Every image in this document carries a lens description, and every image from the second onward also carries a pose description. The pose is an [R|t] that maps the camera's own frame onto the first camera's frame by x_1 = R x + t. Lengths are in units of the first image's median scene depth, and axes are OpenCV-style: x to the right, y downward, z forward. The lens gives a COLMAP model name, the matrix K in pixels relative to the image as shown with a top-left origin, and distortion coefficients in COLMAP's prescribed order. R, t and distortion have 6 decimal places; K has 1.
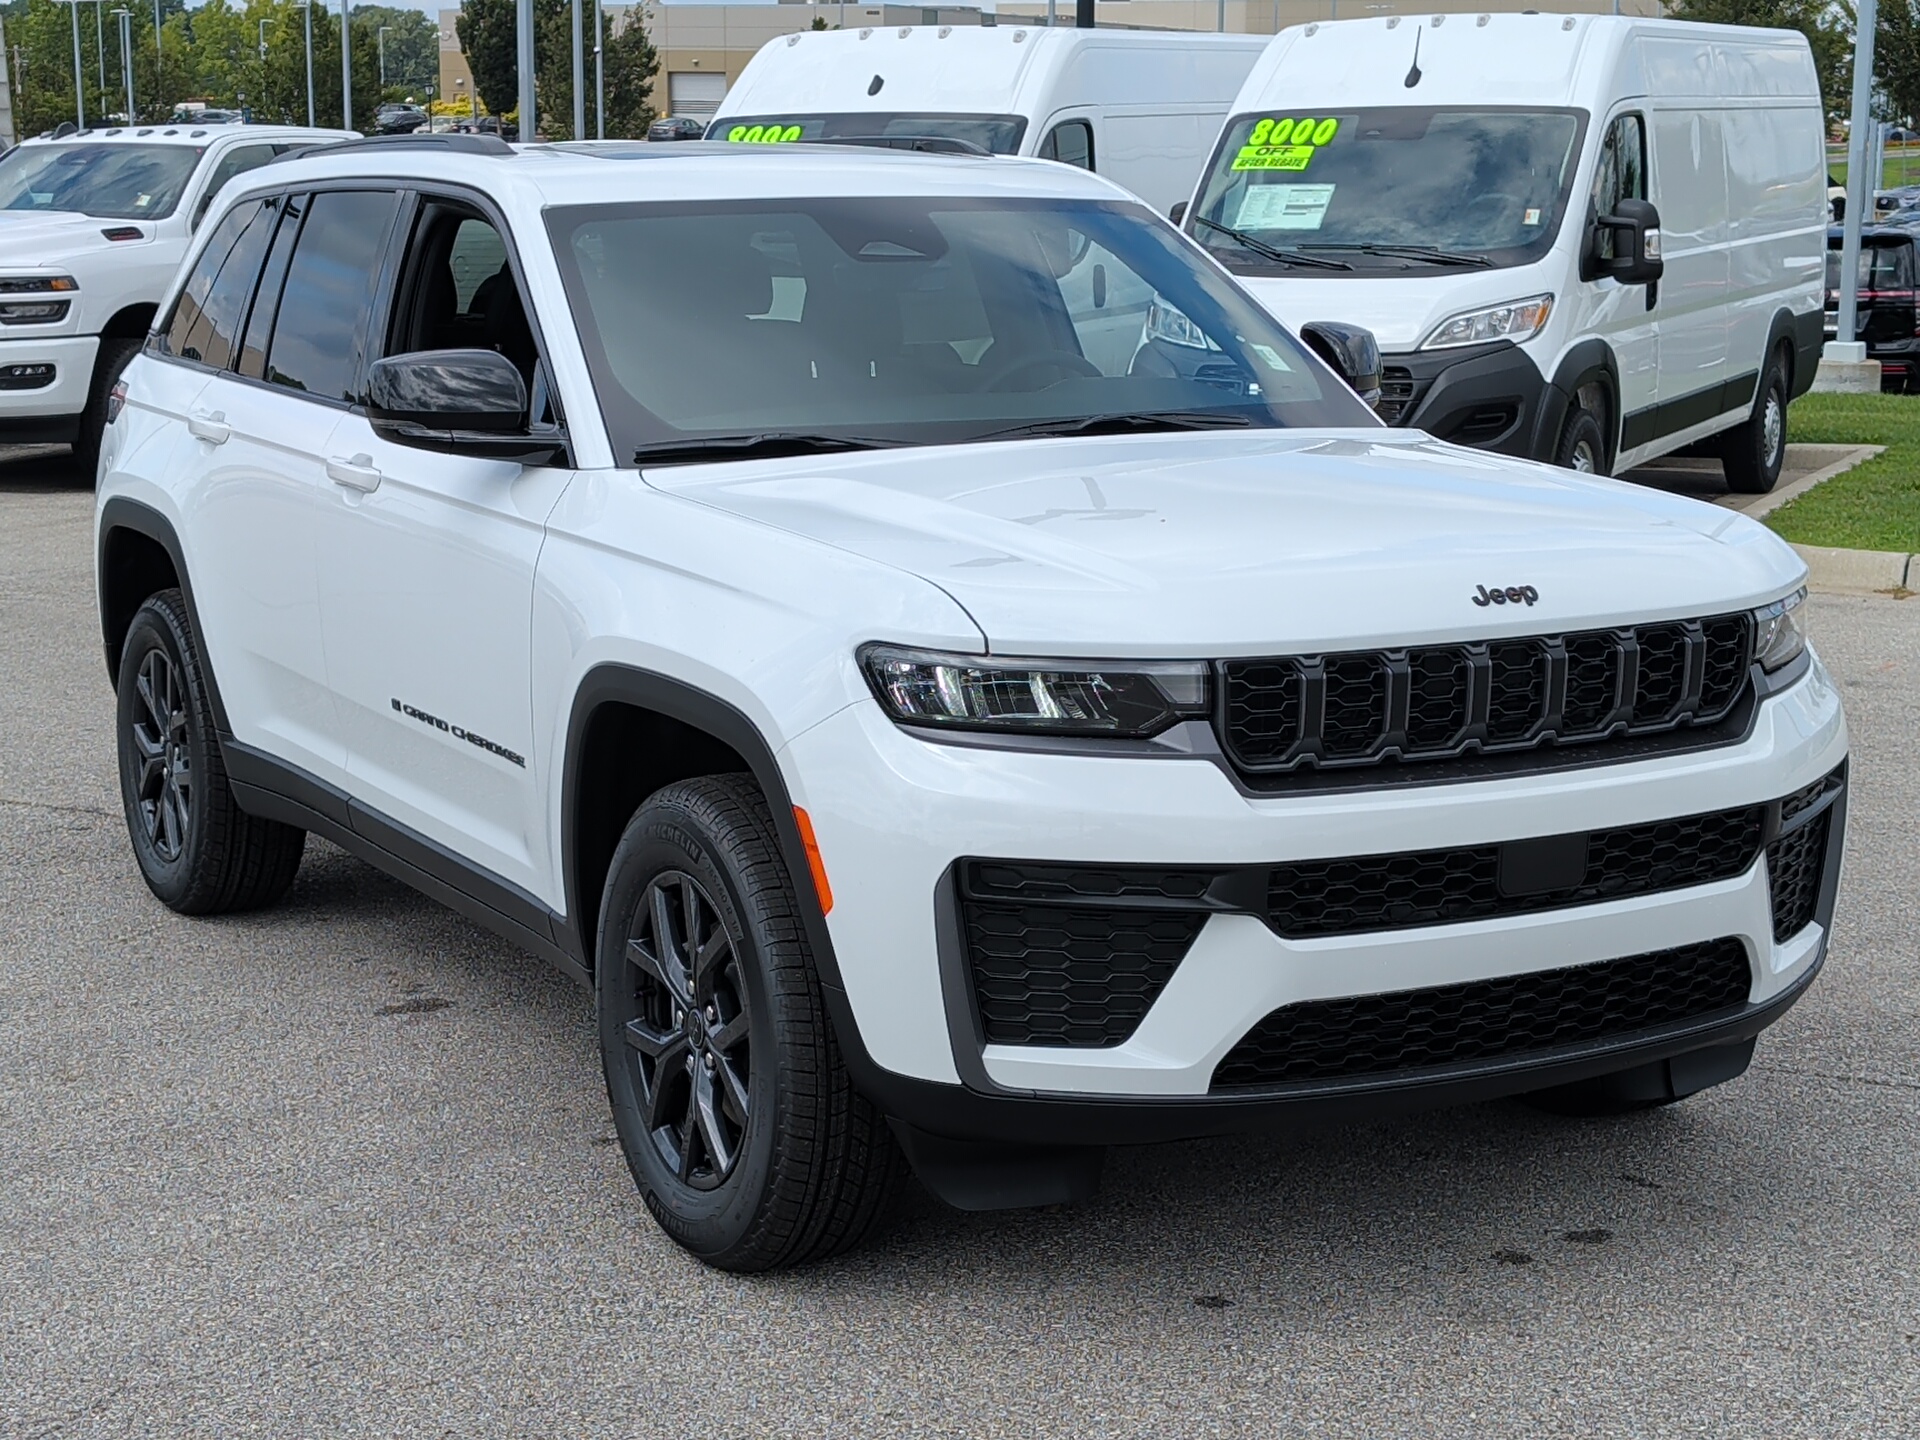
lens RADIAL K [[3457.7, 0, 949.5], [0, 3457.7, 720.1], [0, 0, 1]] dist [0.174040, 0.000000]
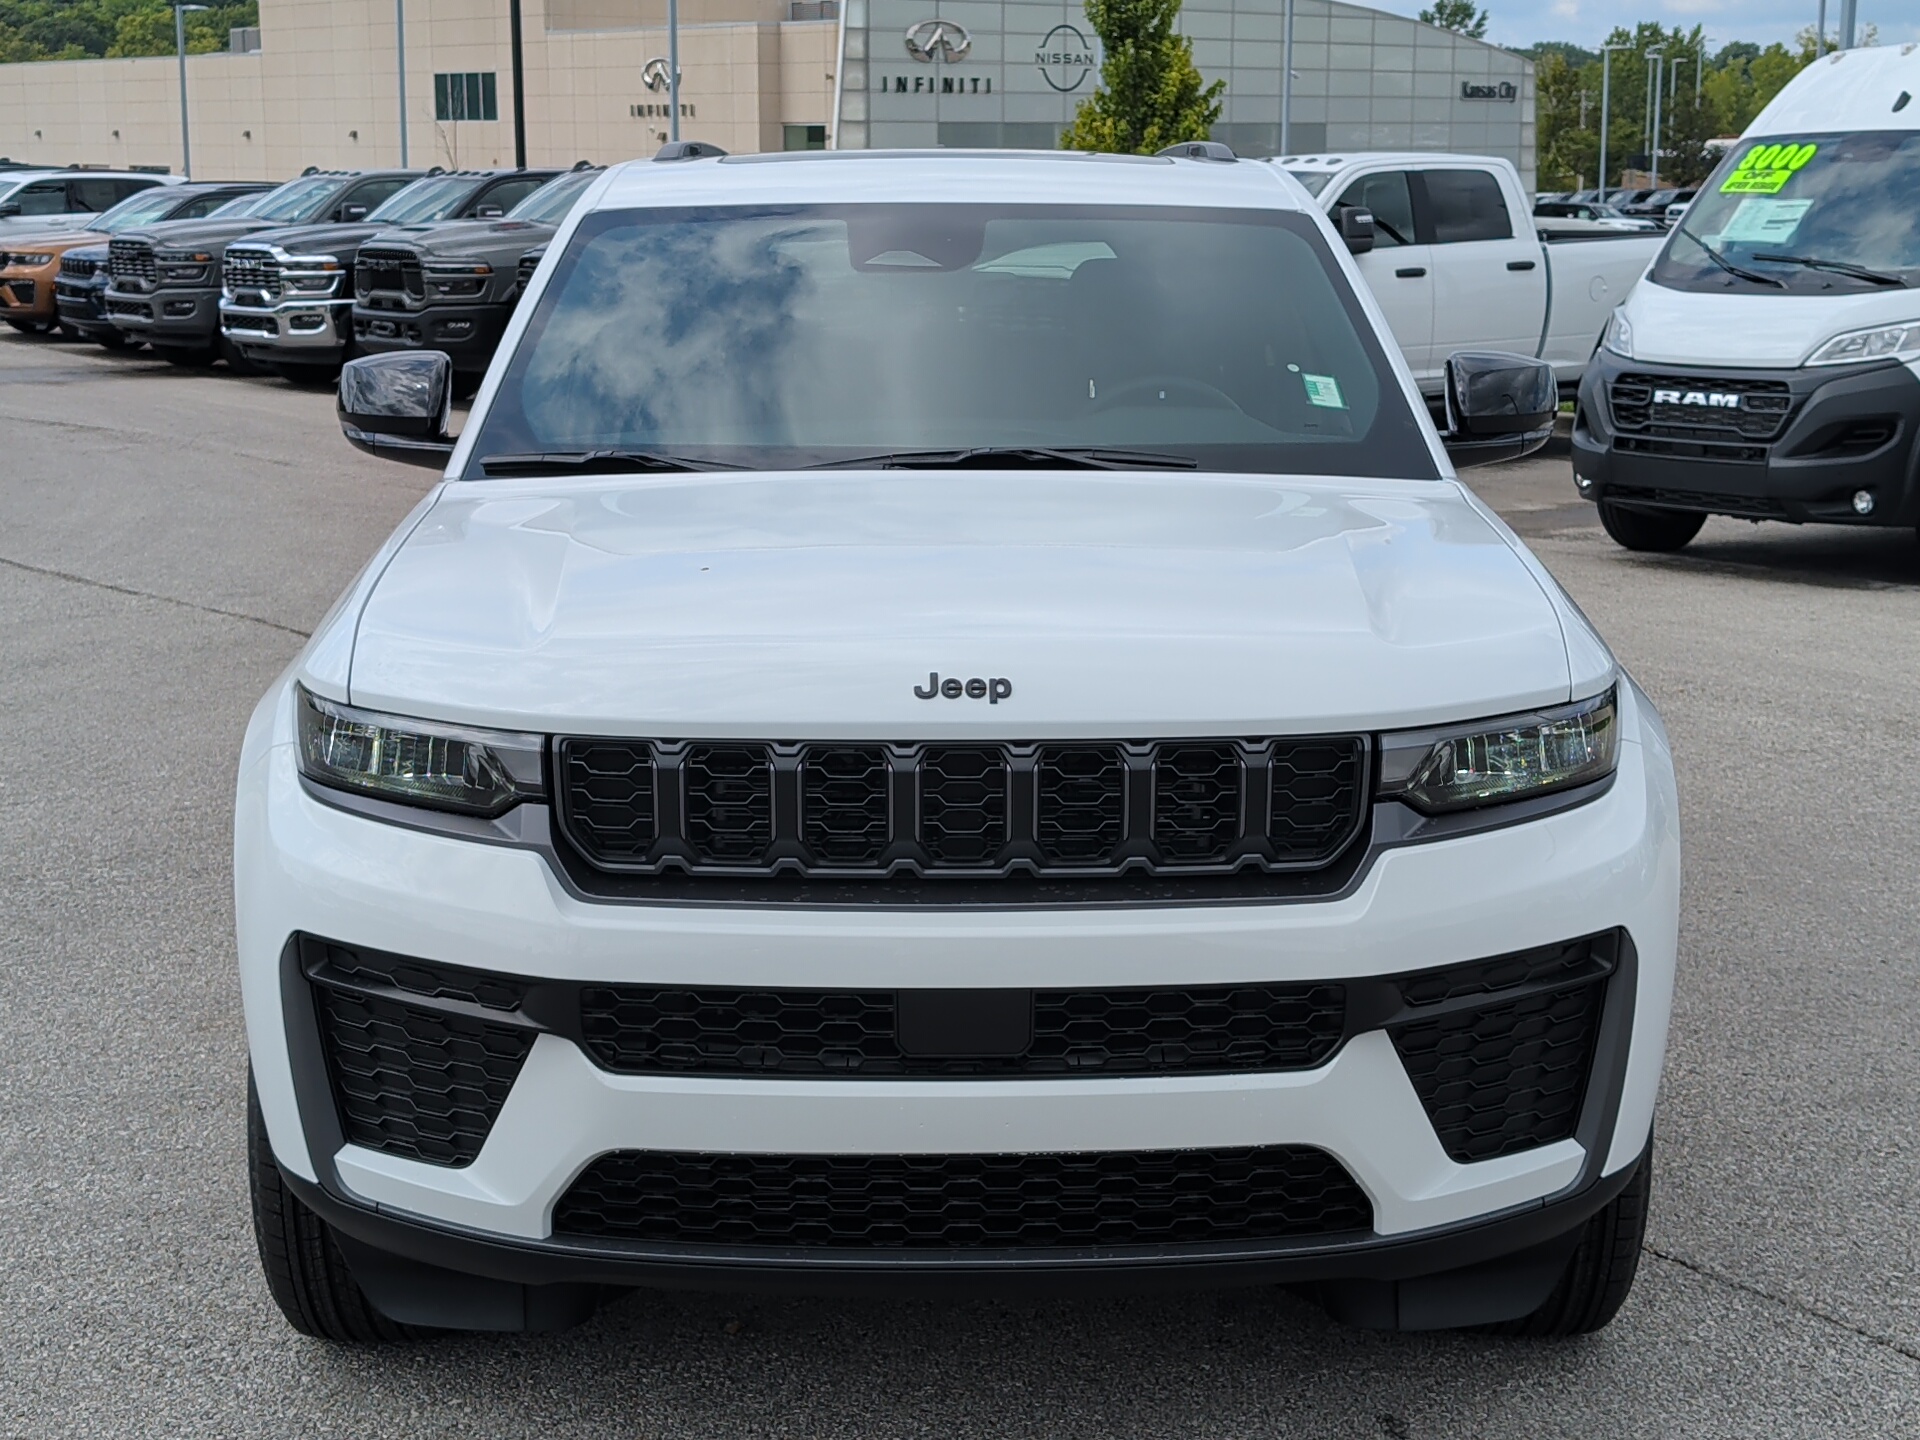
lens RADIAL K [[3080.7, 0, 958.1], [0, 3080.7, 717.2], [0, 0, 1]] dist [0.085273, 0.000000]
pose [[0.875525, 0.086744, -0.475322, 0.504412], [-0.082845, 0.996135, 0.029193, -0.050282], [0.476017, 0.013818, 0.879328, 0.367018]]
